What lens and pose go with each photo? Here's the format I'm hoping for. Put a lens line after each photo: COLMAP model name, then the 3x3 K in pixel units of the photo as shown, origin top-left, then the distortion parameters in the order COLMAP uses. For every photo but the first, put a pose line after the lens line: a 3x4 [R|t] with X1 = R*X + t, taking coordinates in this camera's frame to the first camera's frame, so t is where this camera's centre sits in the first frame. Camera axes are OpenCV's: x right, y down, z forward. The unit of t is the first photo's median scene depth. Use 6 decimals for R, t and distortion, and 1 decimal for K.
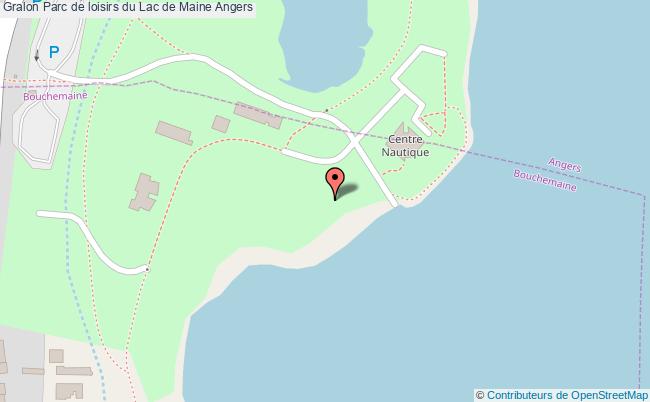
lens RADIAL K [[262.2, 0, 324.6], [0, 262.2, 201.2], [0, 0, 1]] dist [0.000174, 0.000184]
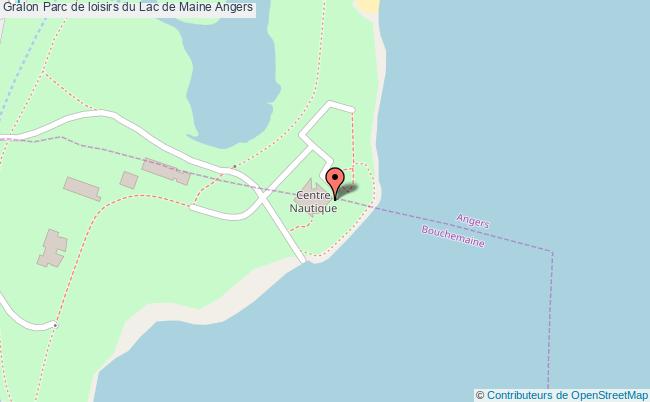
lens RADIAL K [[262.2, 0, 325.4], [0, 262.2, 200.8], [0, 0, 1]] dist [0.000174, 0.000184]
pose [[1.000000, 0.000102, 0.000014, 0.353602], [-0.000102, 1.000000, 0.000019, -0.215268], [-0.000014, -0.000019, 1.000000, -0.000306]]
